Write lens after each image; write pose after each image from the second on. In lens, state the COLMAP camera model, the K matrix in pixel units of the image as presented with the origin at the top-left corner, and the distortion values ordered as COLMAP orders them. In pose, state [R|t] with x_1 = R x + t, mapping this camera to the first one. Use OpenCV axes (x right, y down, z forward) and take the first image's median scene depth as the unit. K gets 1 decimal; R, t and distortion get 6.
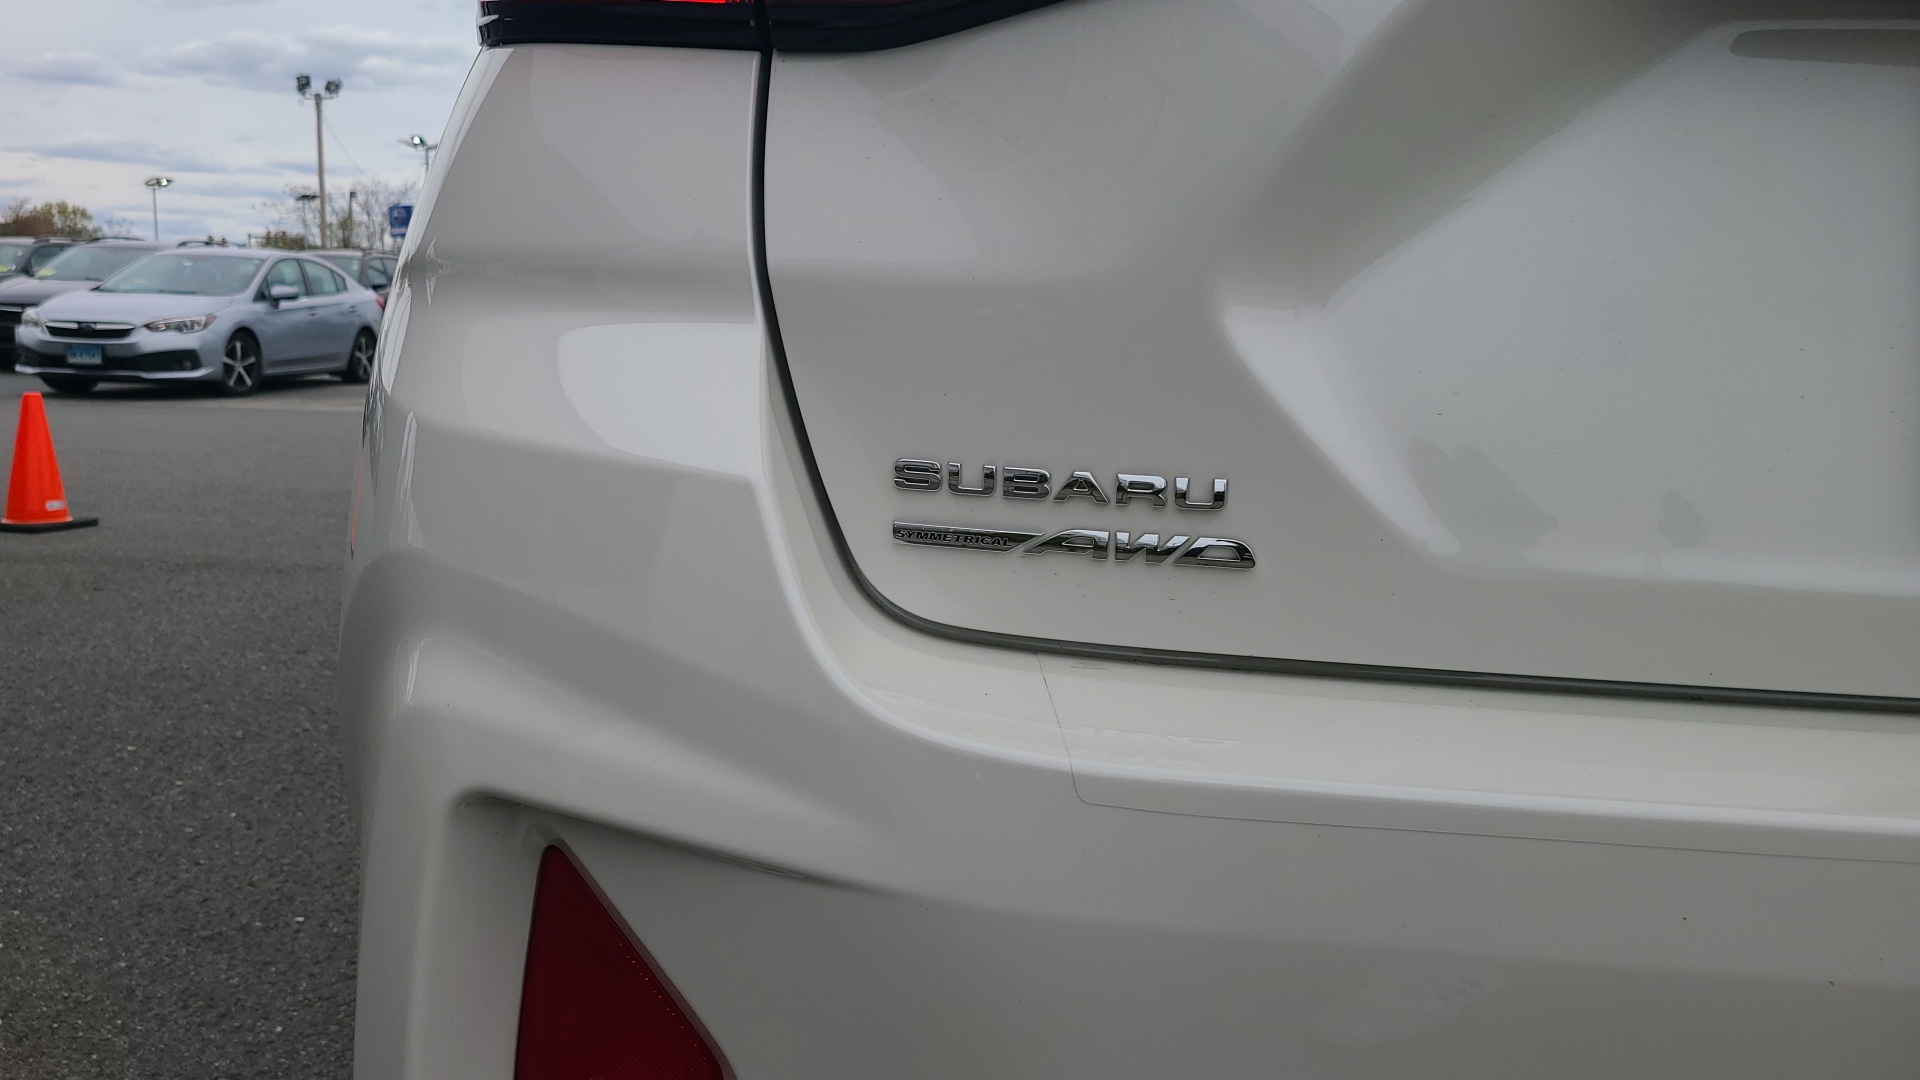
lens RADIAL K [[1444.0, 0, 960.0], [0, 1444.0, 540.0], [0, 0, 1]] dist [0.057303, -0.032634]
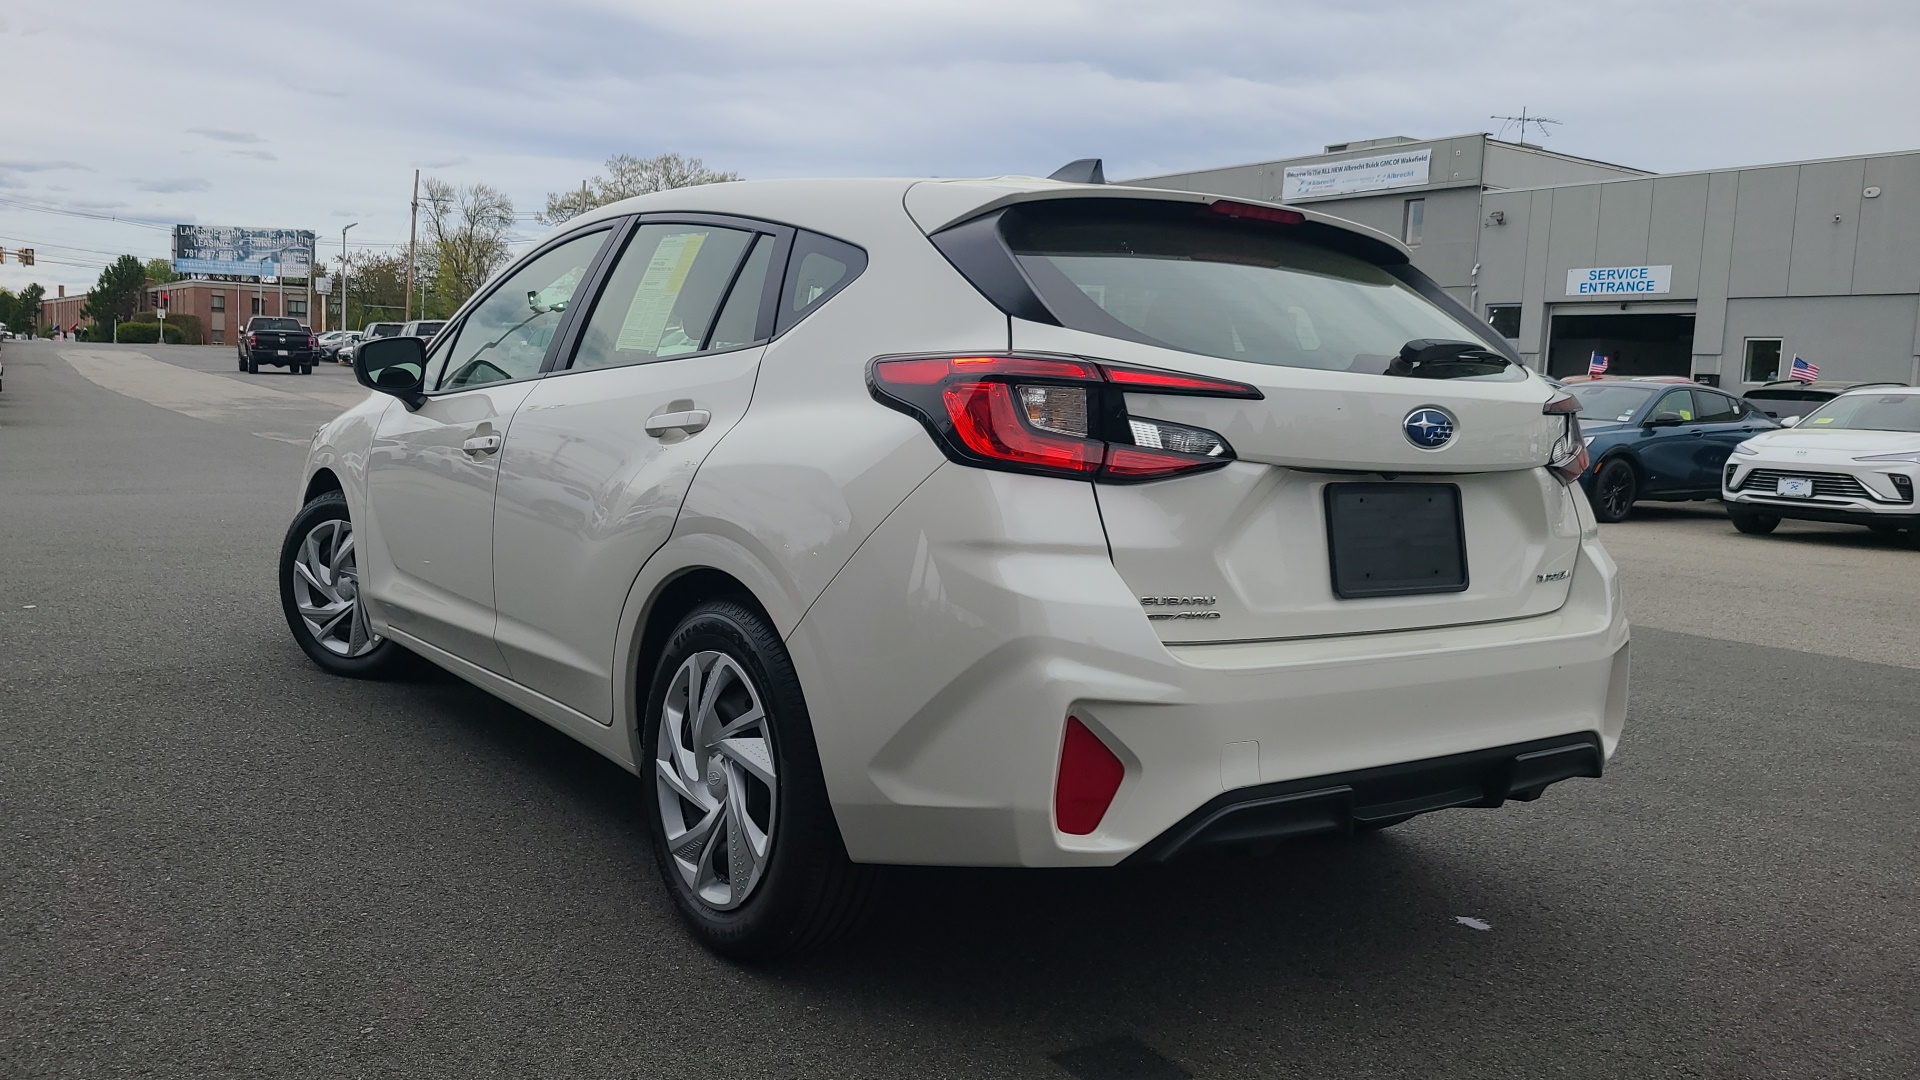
lens RADIAL K [[1390.2, 0, 960.0], [0, 1390.2, 540.0], [0, 0, 1]] dist [0.024235, -0.001861]
pose [[0.796202, -0.056063, 0.602428, -0.793660], [0.070551, 0.997508, -0.000414, -0.072886], [-0.600903, 0.042831, 0.798173, -0.484043]]
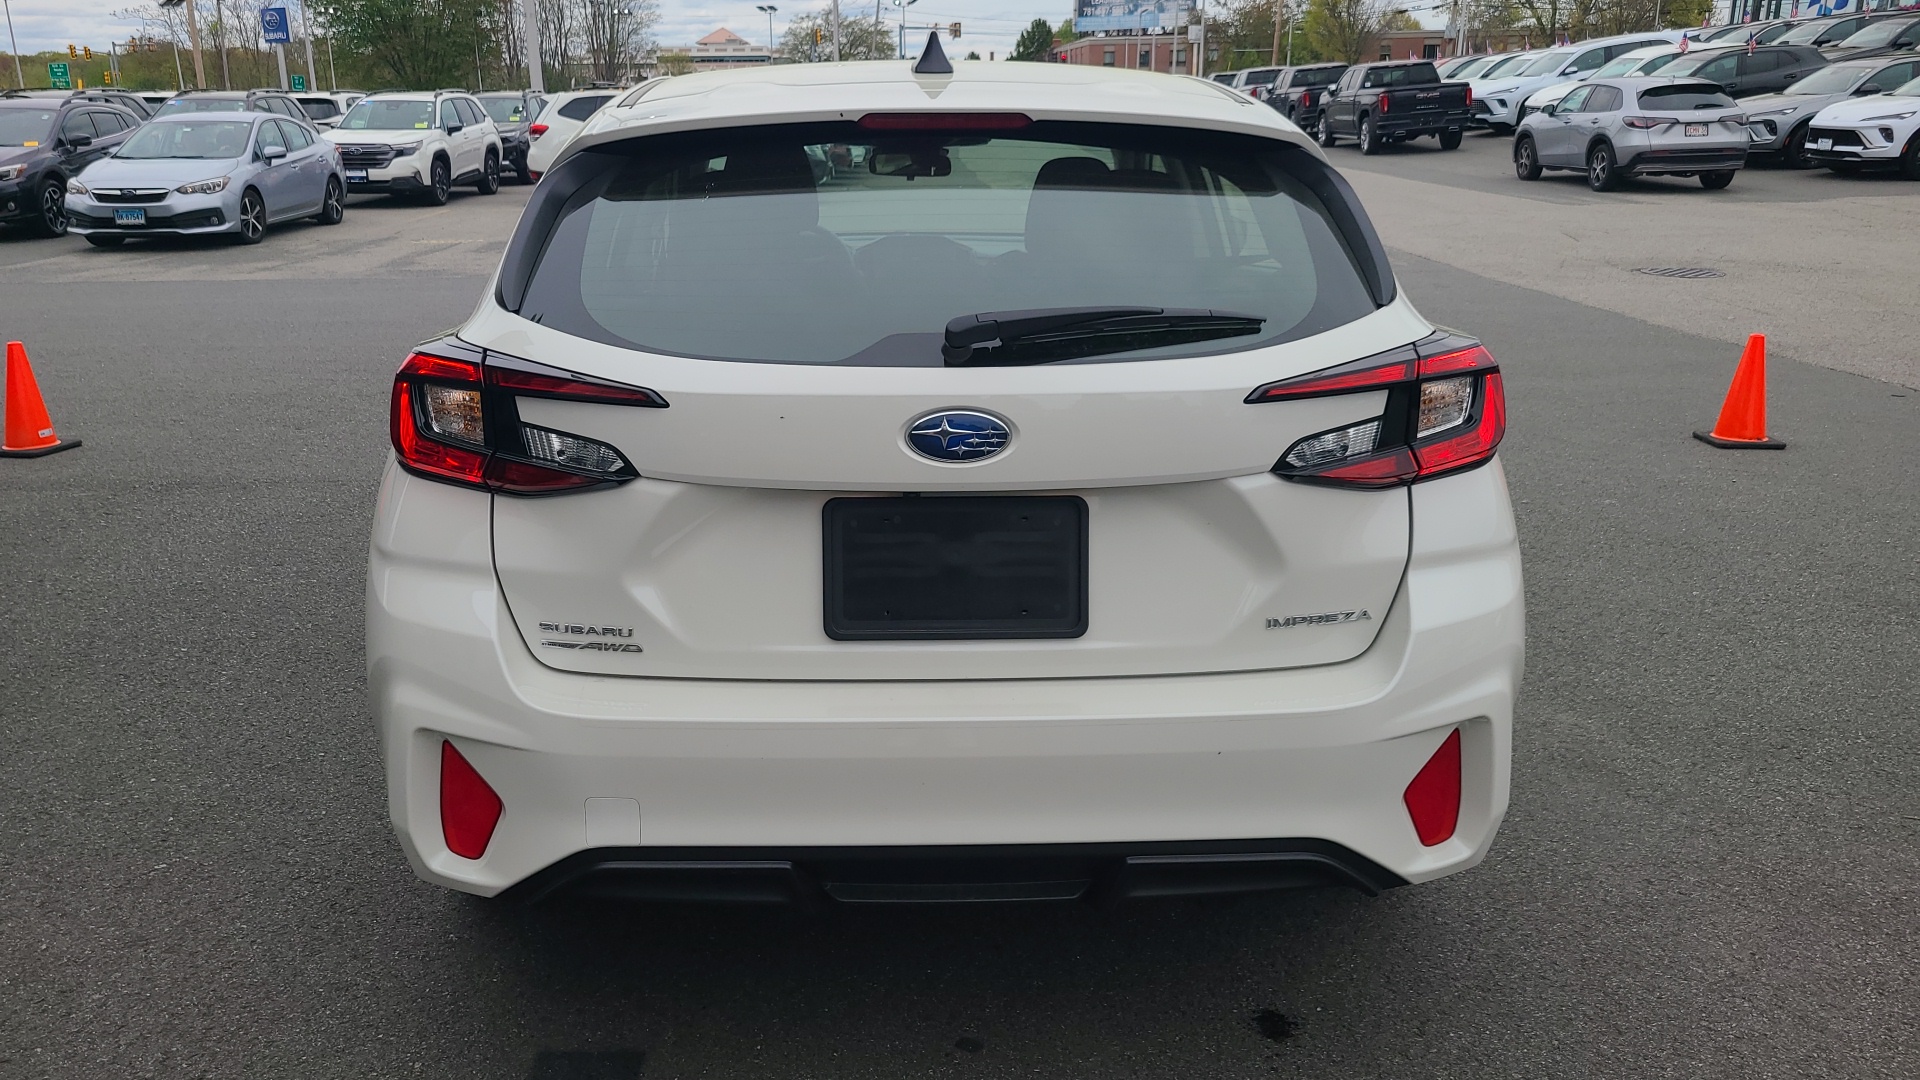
lens RADIAL K [[1408.4, 0, 960.0], [0, 1408.4, 540.0], [0, 0, 1]] dist [0.046690, -0.003959]
pose [[0.997492, -0.049636, 0.050456, 0.242534], [0.042113, 0.989178, 0.140550, -0.208587], [-0.056886, -0.138073, 0.988787, -0.711851]]
